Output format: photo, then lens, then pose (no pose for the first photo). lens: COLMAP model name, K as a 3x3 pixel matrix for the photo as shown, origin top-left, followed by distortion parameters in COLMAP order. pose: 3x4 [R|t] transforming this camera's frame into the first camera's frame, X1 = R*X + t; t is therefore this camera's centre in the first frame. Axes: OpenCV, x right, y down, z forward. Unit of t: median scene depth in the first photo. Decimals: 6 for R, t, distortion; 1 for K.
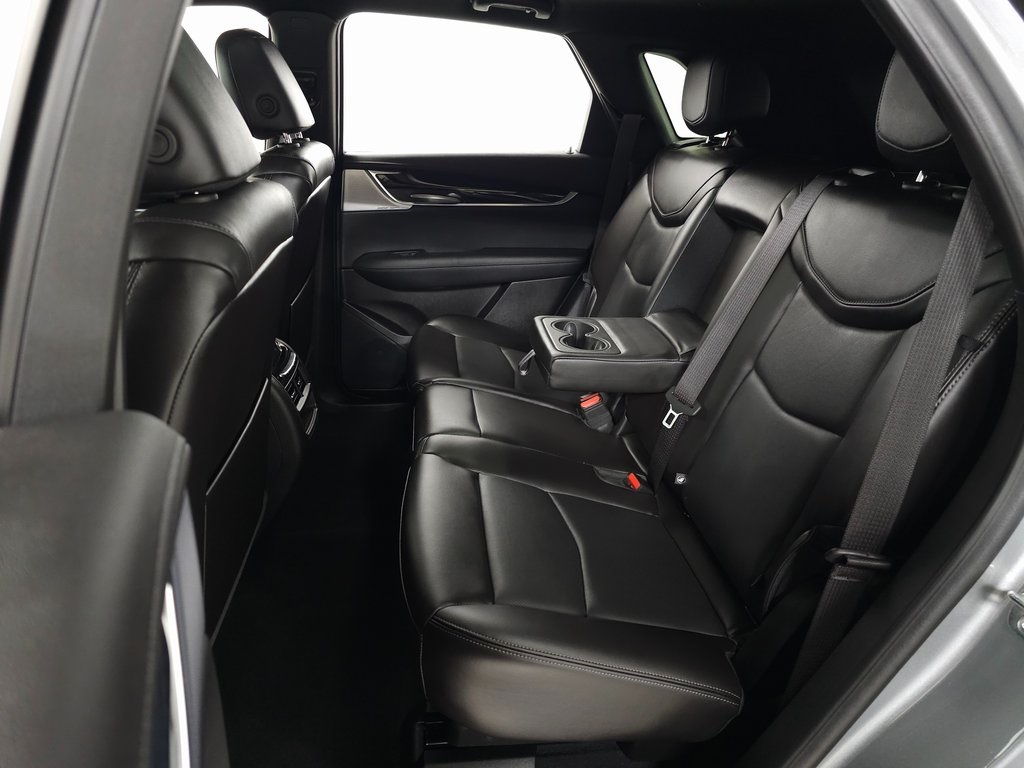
lens RADIAL K [[694.8, 0, 508.5], [0, 694.8, 385.8], [0, 0, 1]] dist [0.007489, -0.002963]
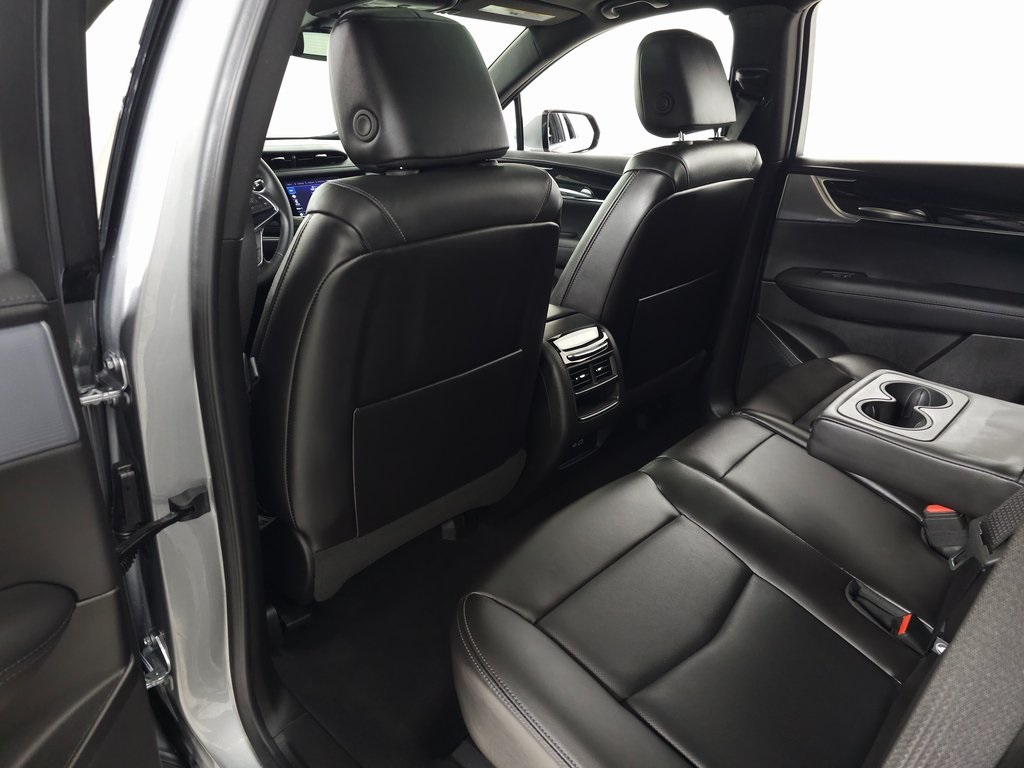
lens RADIAL K [[694.8, 0, 508.5], [0, 694.8, 385.8], [0, 0, 1]] dist [0.007489, -0.002963]
pose [[0.638435, 0.264498, -0.722801, 0.252992], [-0.276919, 0.955147, 0.104925, -0.037187], [0.718134, 0.133169, 0.683044, 0.142803]]
